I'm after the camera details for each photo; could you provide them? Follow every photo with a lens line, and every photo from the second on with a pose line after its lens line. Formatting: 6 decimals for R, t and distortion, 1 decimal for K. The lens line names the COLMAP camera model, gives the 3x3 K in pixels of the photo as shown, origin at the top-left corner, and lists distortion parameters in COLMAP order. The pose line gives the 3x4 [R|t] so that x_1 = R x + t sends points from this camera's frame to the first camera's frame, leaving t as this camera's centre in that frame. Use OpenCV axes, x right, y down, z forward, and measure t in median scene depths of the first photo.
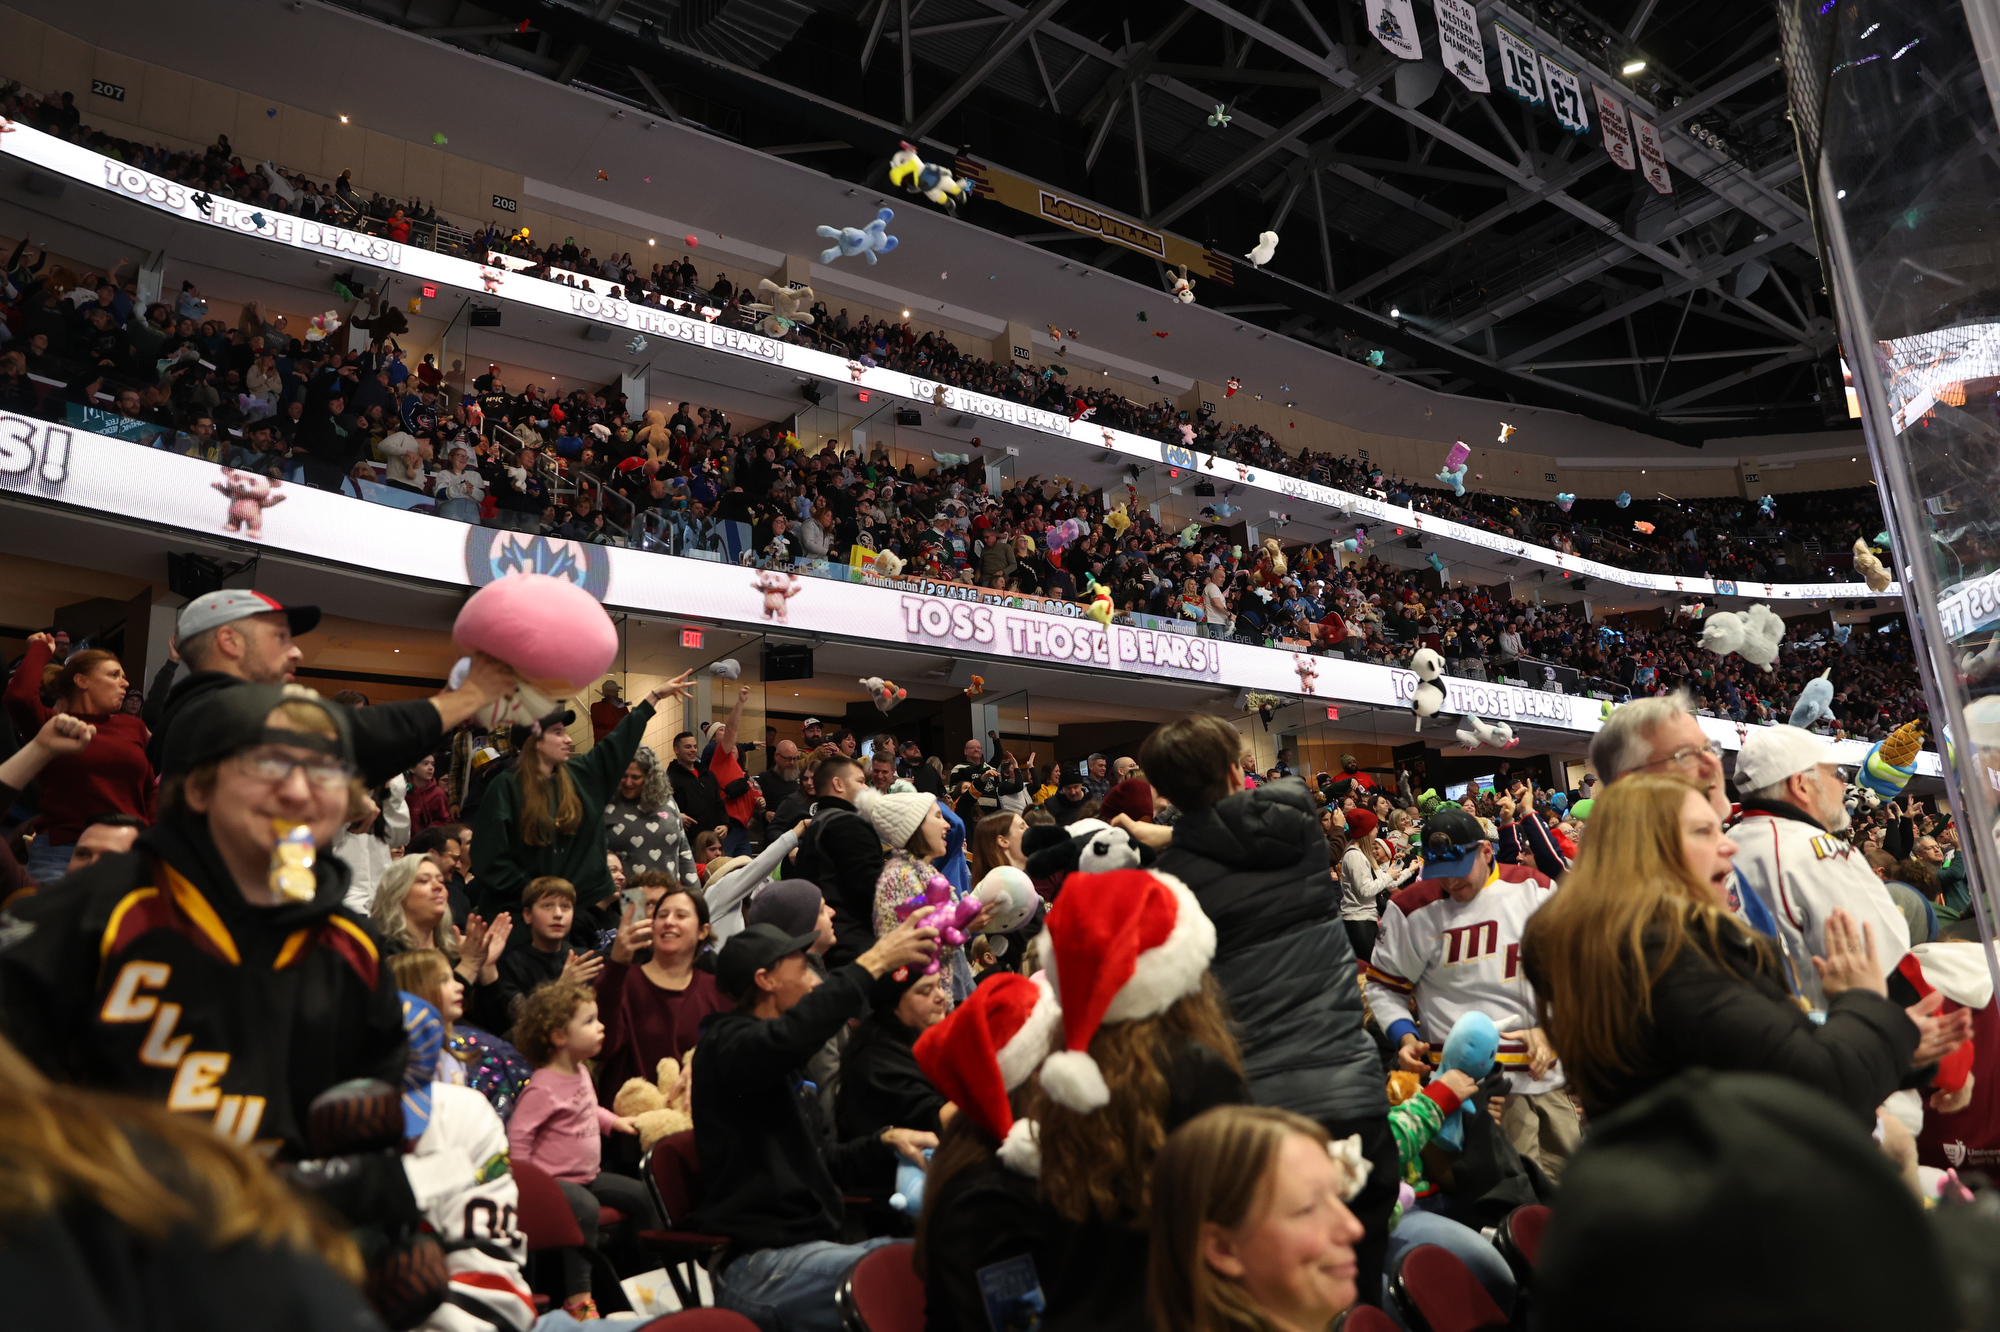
lens RADIAL K [[1366.9, 0, 1002.5], [0, 1366.9, 641.1], [0, 0, 1]] dist [-0.107674, 0.084663]
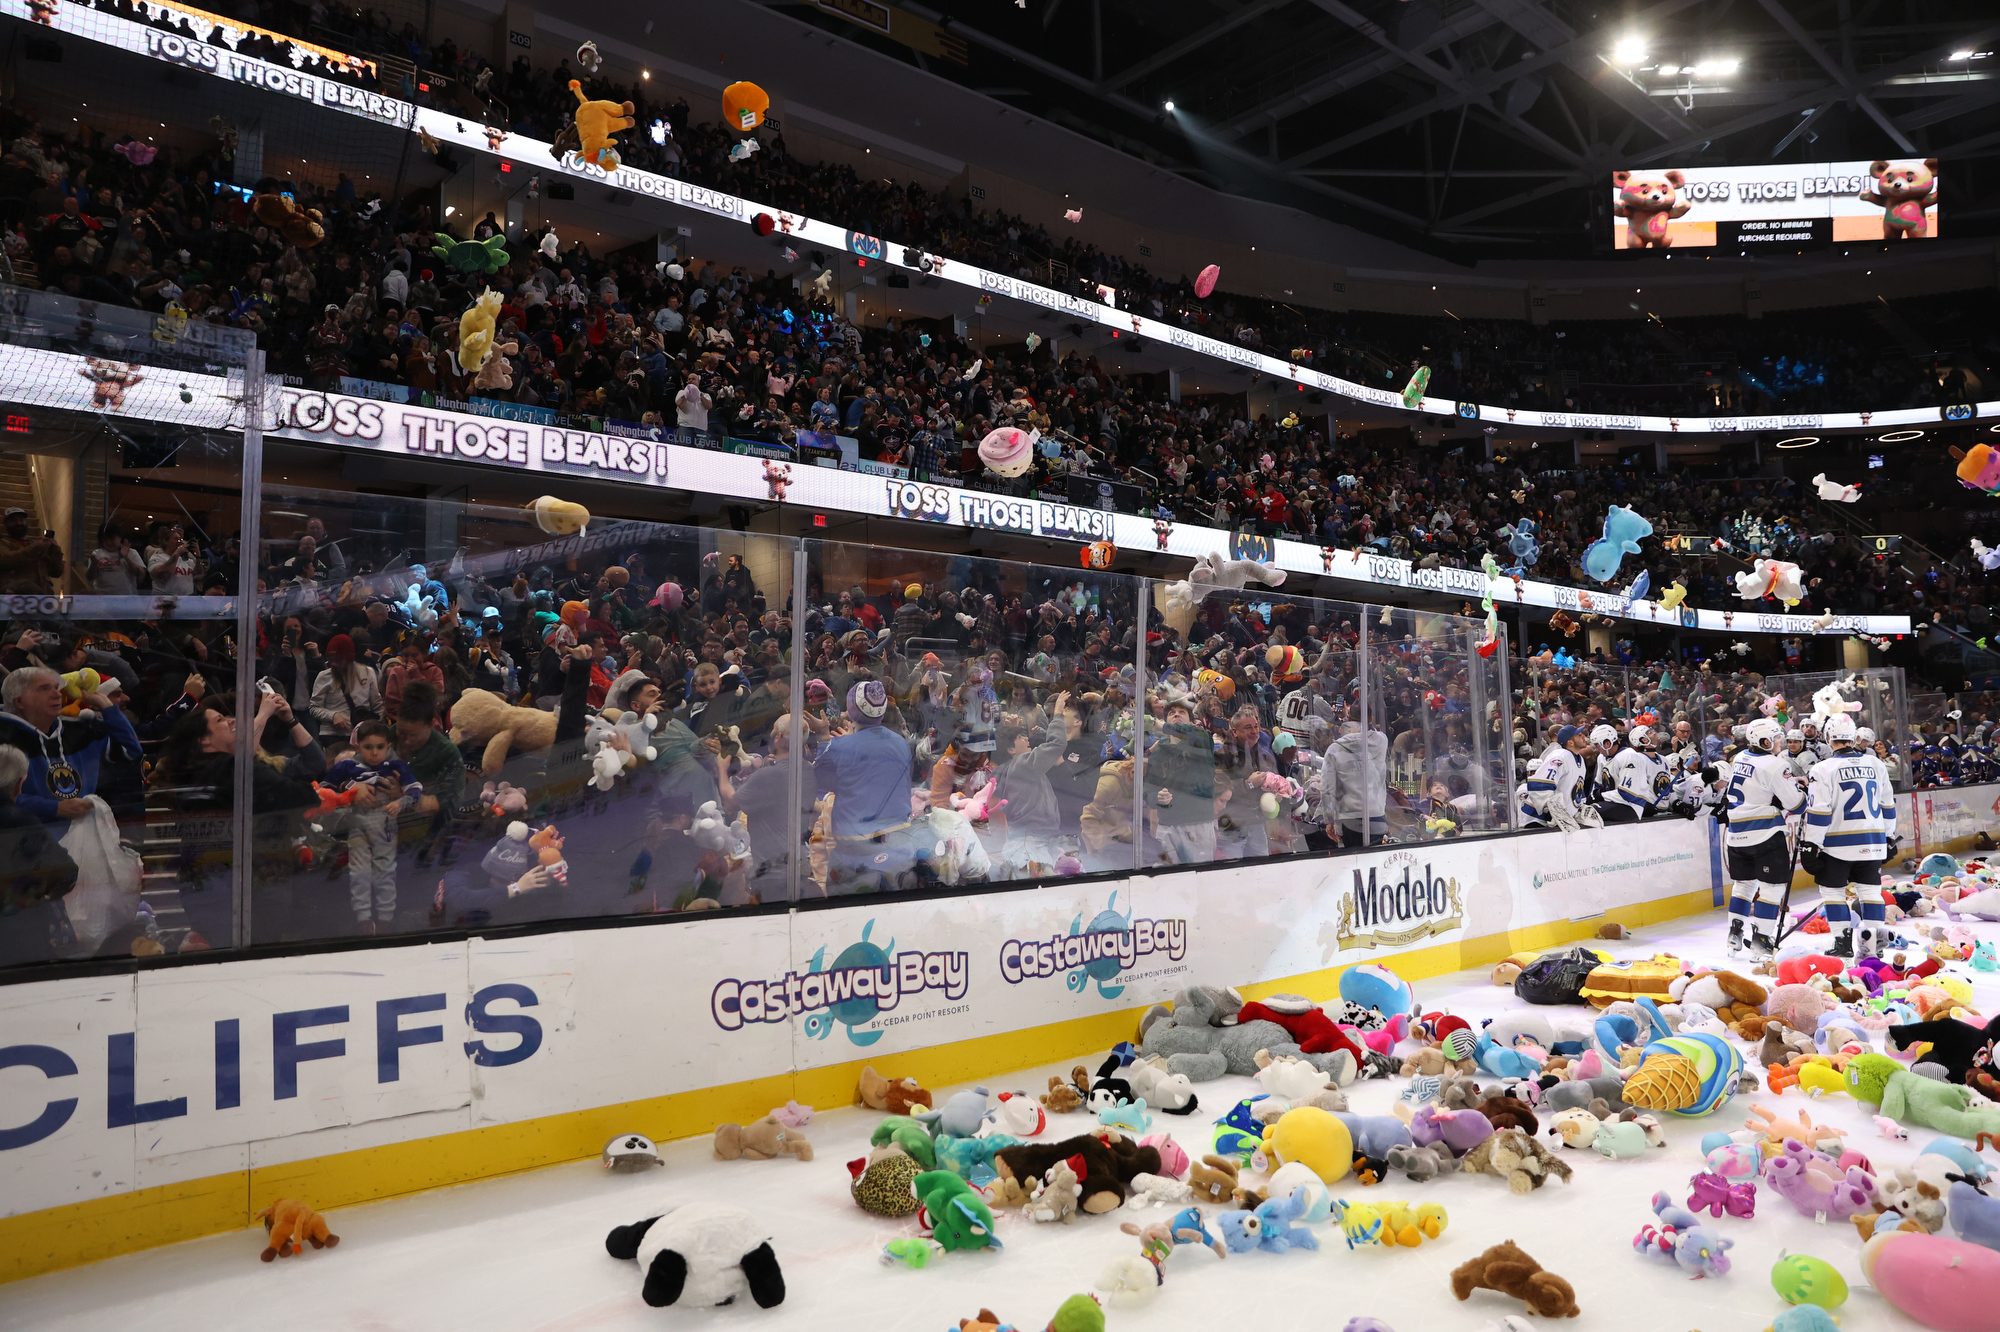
lens RADIAL K [[1366.9, 0, 1002.5], [0, 1366.9, 641.1], [0, 0, 1]] dist [-0.107674, 0.084663]
pose [[0.995225, 0.038733, 0.089592, 0.166393], [-0.052534, 0.986164, 0.157230, -0.014239], [-0.082262, -0.161186, 0.983490, -0.016237]]
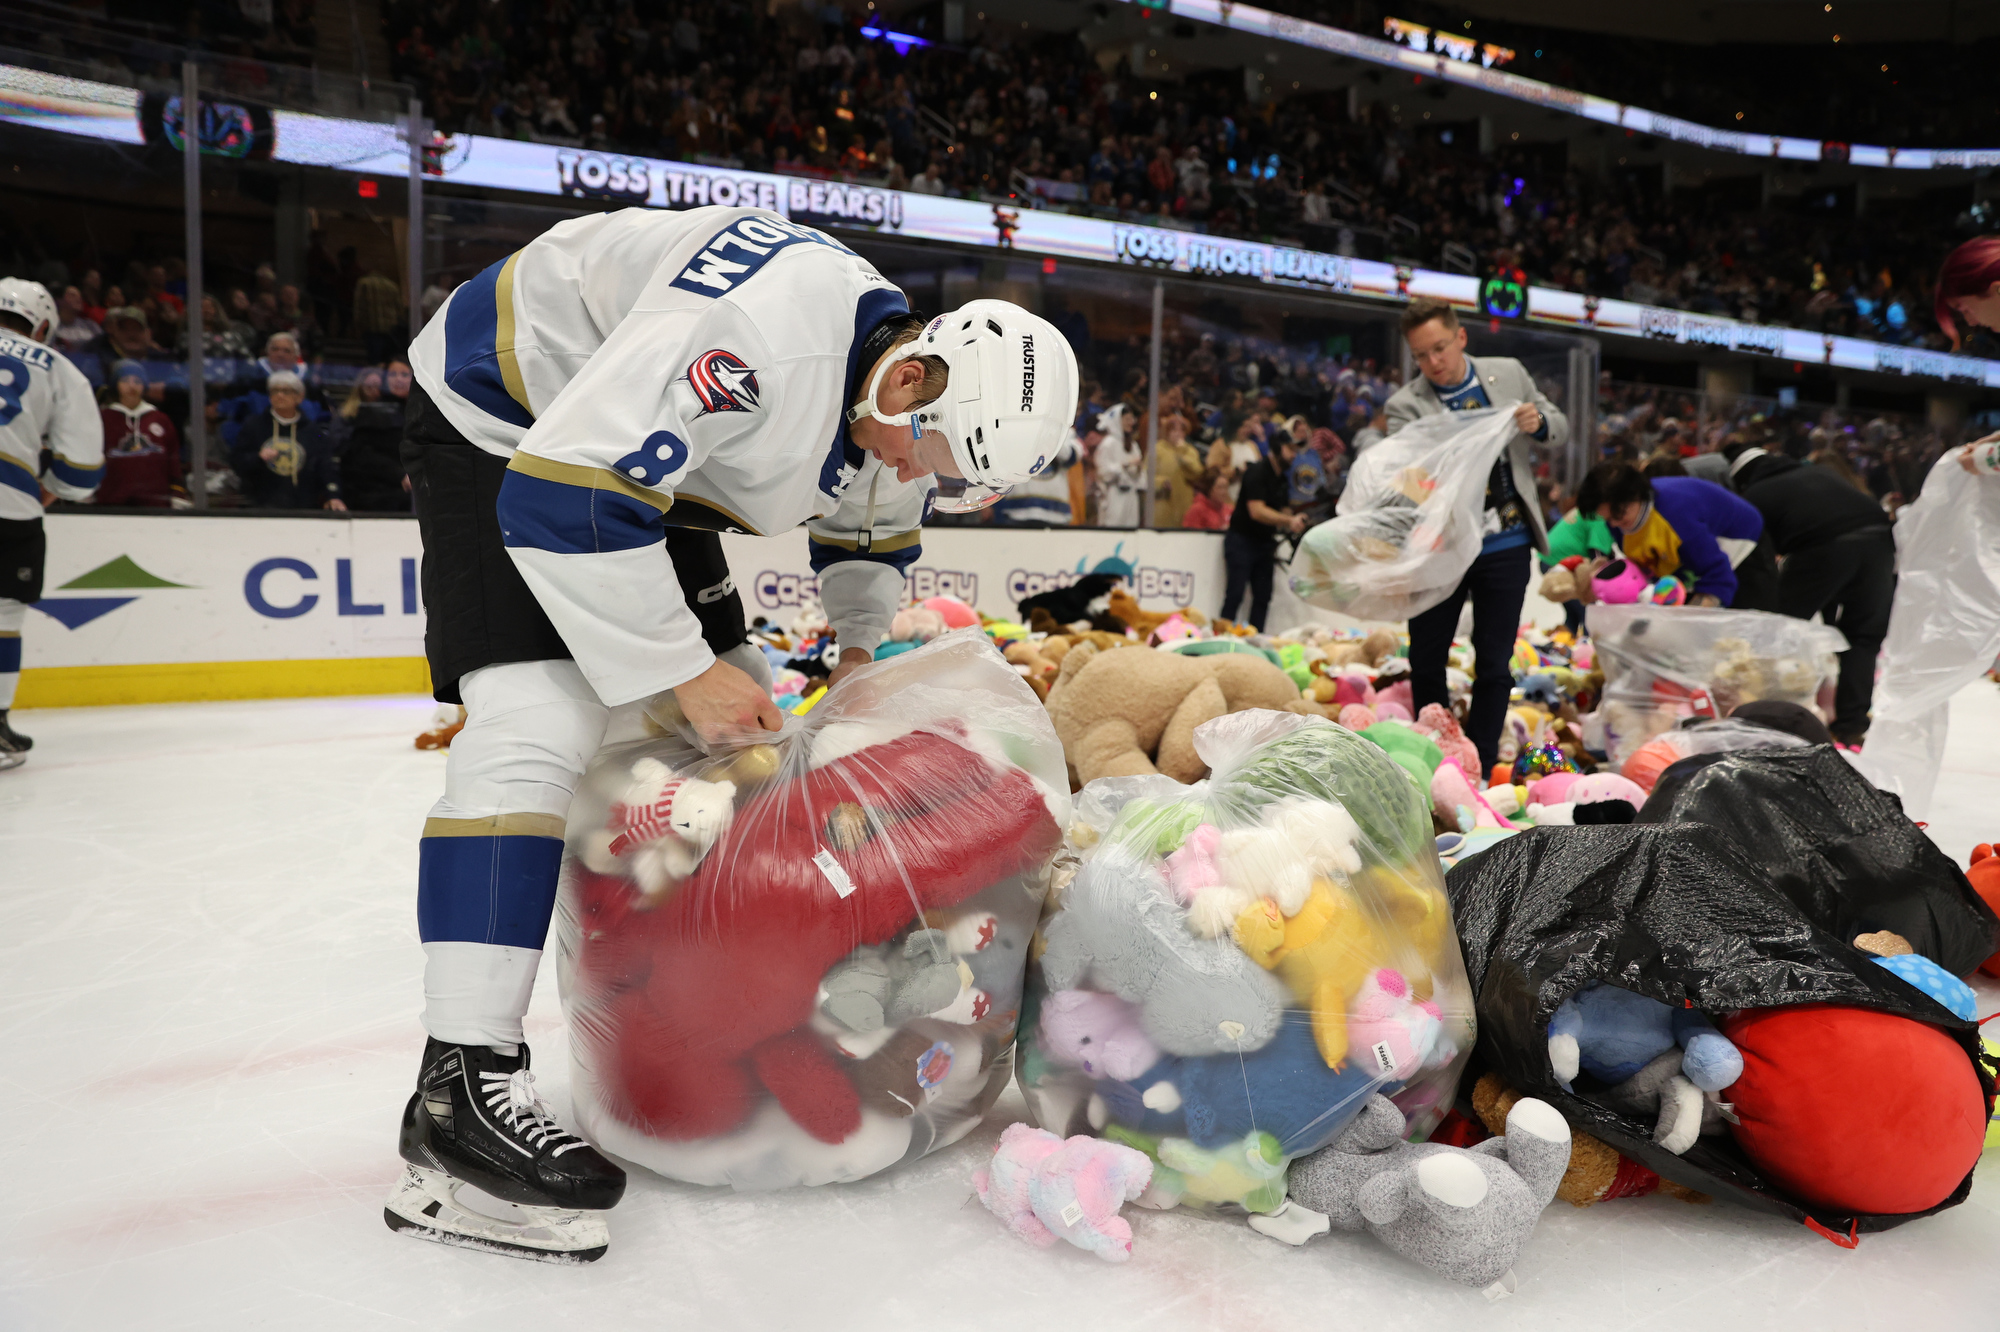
lens RADIAL K [[1366.9, 0, 1002.5], [0, 1366.9, 641.1], [0, 0, 1]] dist [-0.107674, 0.084663]
pose [[0.985577, 0.076282, -0.151060, 0.224296], [-0.023269, 0.945250, 0.325516, -0.008289], [0.167620, -0.317306, 0.933392, -0.065486]]
